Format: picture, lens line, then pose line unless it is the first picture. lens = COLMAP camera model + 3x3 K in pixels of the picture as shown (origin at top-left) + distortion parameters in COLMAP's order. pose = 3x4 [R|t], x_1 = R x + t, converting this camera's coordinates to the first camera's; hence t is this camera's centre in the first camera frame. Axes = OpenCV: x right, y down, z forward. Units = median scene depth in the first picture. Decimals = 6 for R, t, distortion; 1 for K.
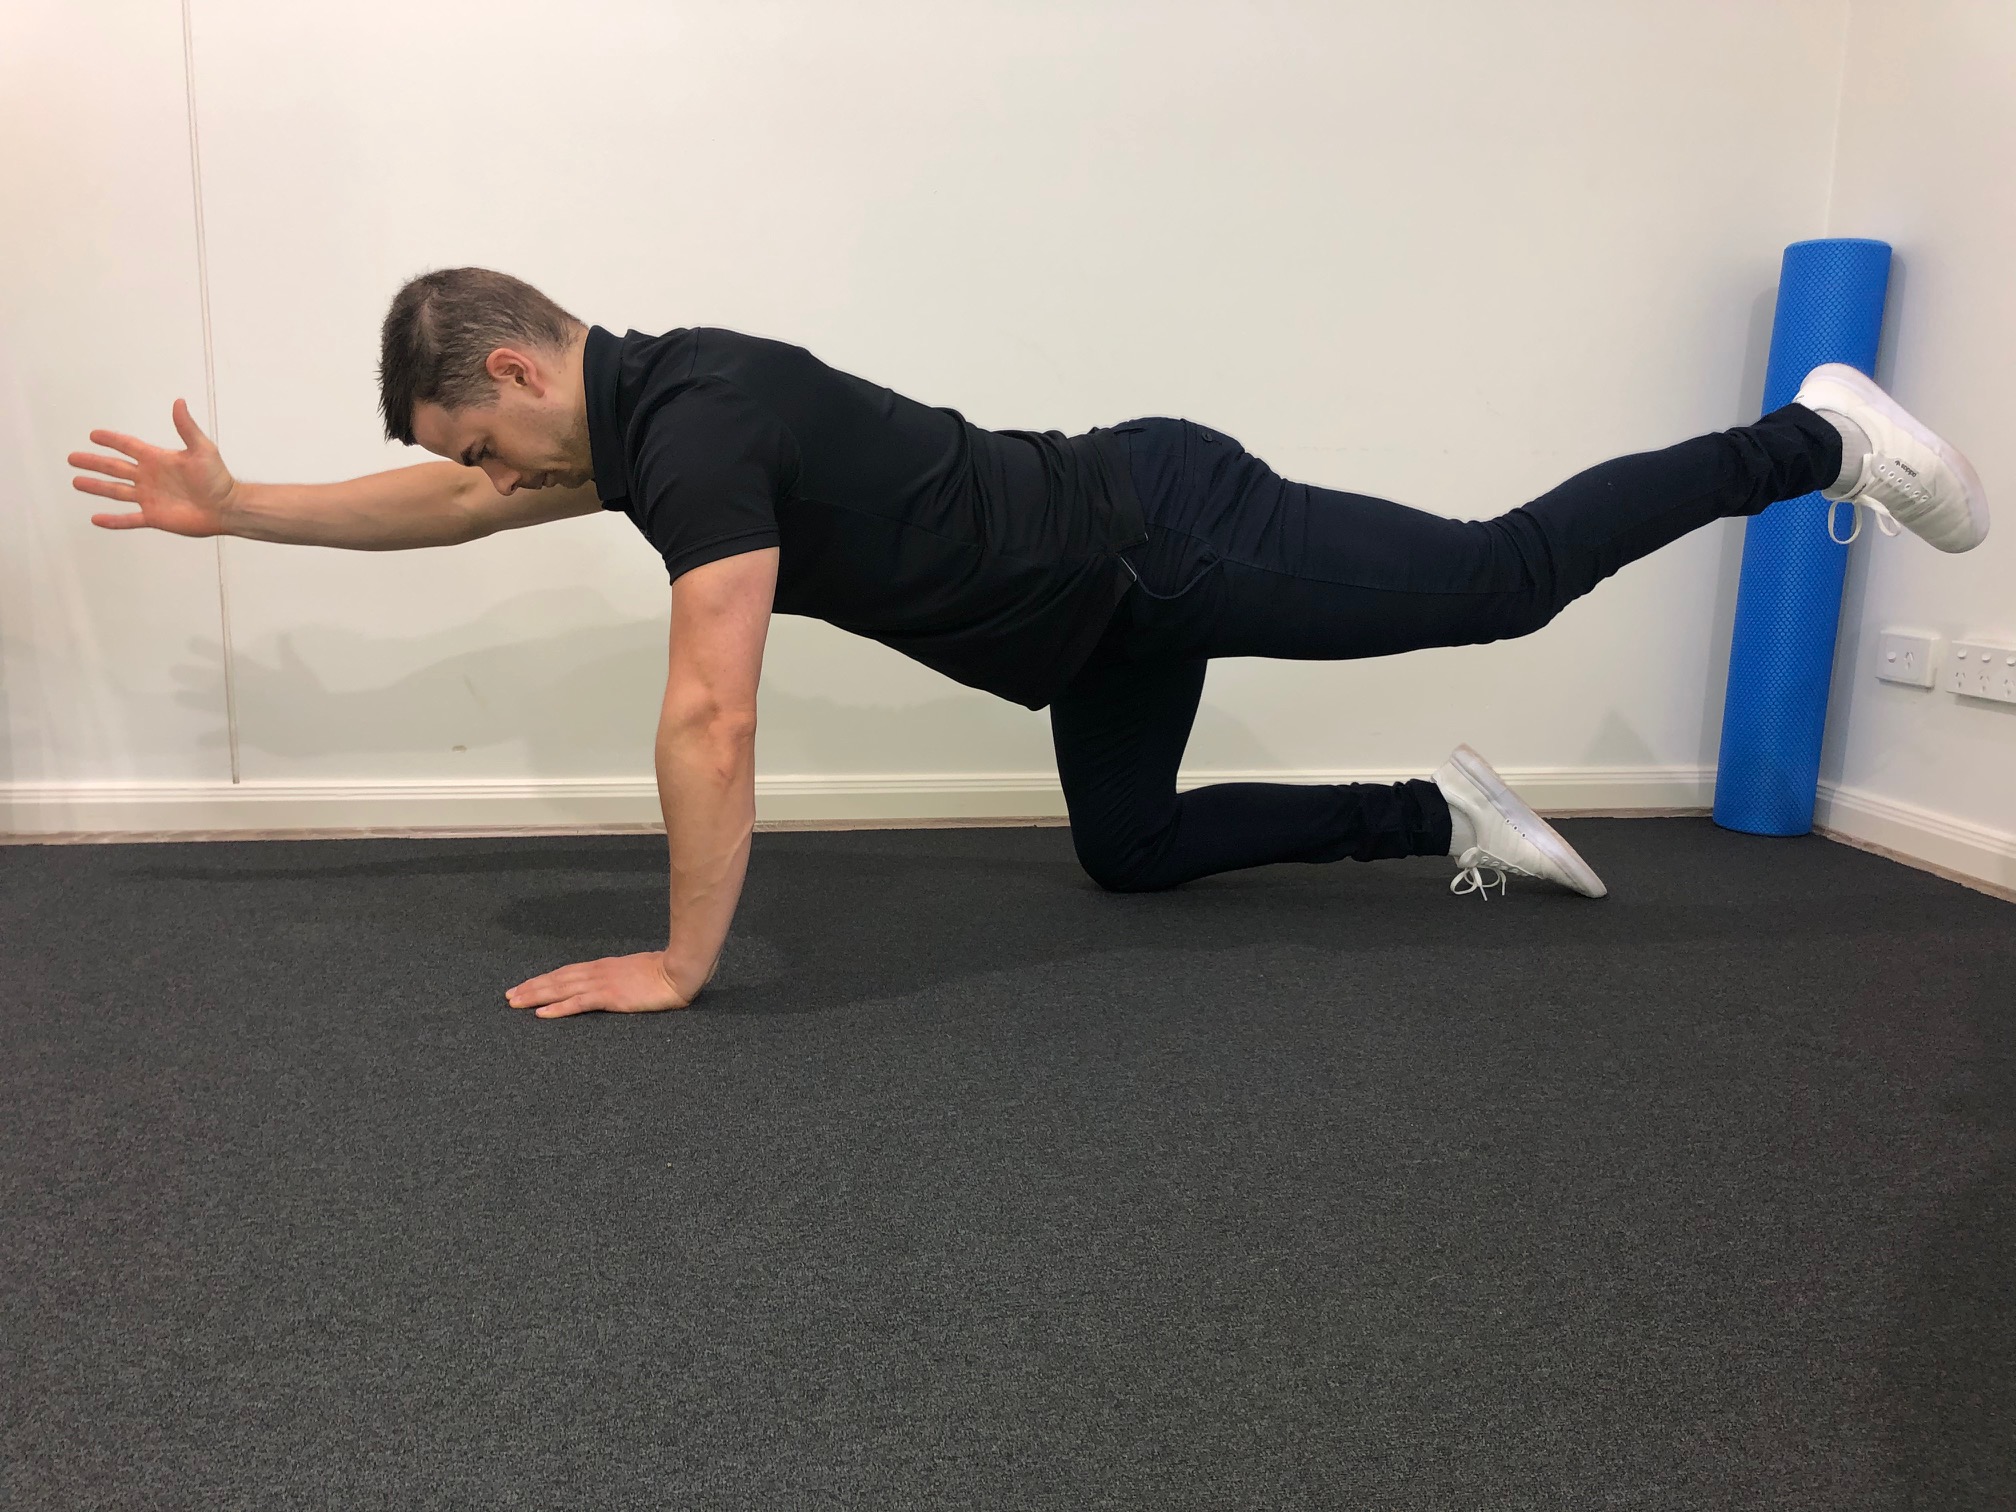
lens RADIAL K [[1672.4, 0, 1006.3], [0, 1672.4, 753.6], [0, 0, 1]] dist [0.009906, 0.002827]
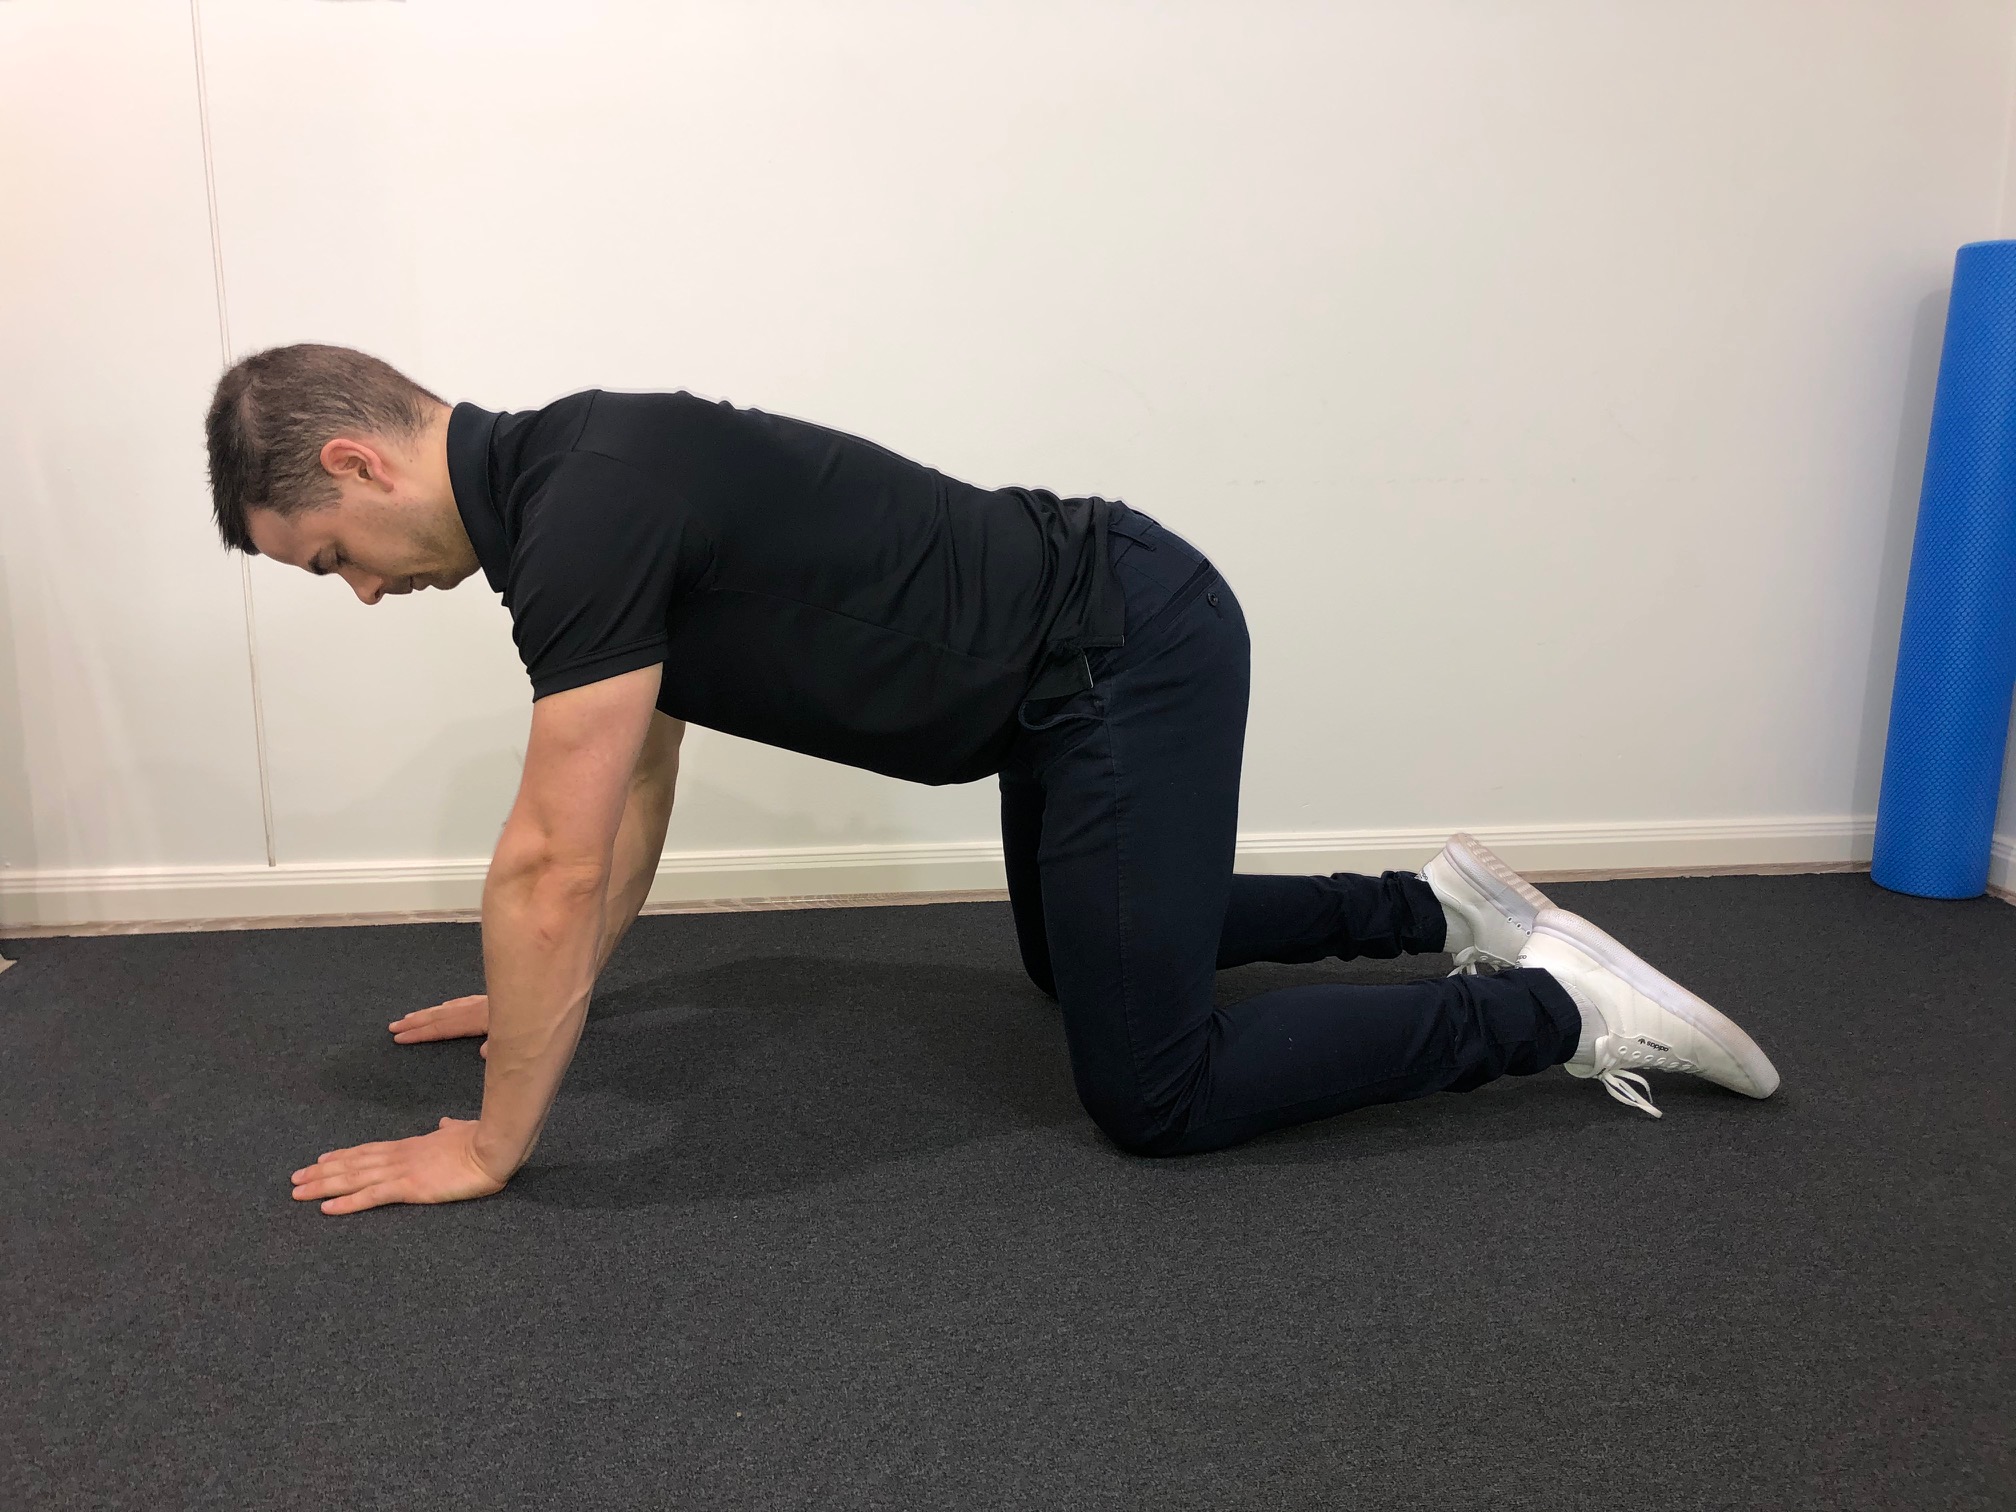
lens RADIAL K [[1672.4, 0, 1007.7], [0, 1672.4, 752.9], [0, 0, 1]] dist [0.009906, 0.002827]
pose [[0.999270, -0.011758, -0.036351, -0.025523], [0.012567, 0.999677, 0.022112, -0.102353], [0.036079, -0.022553, 0.999094, 0.140214]]
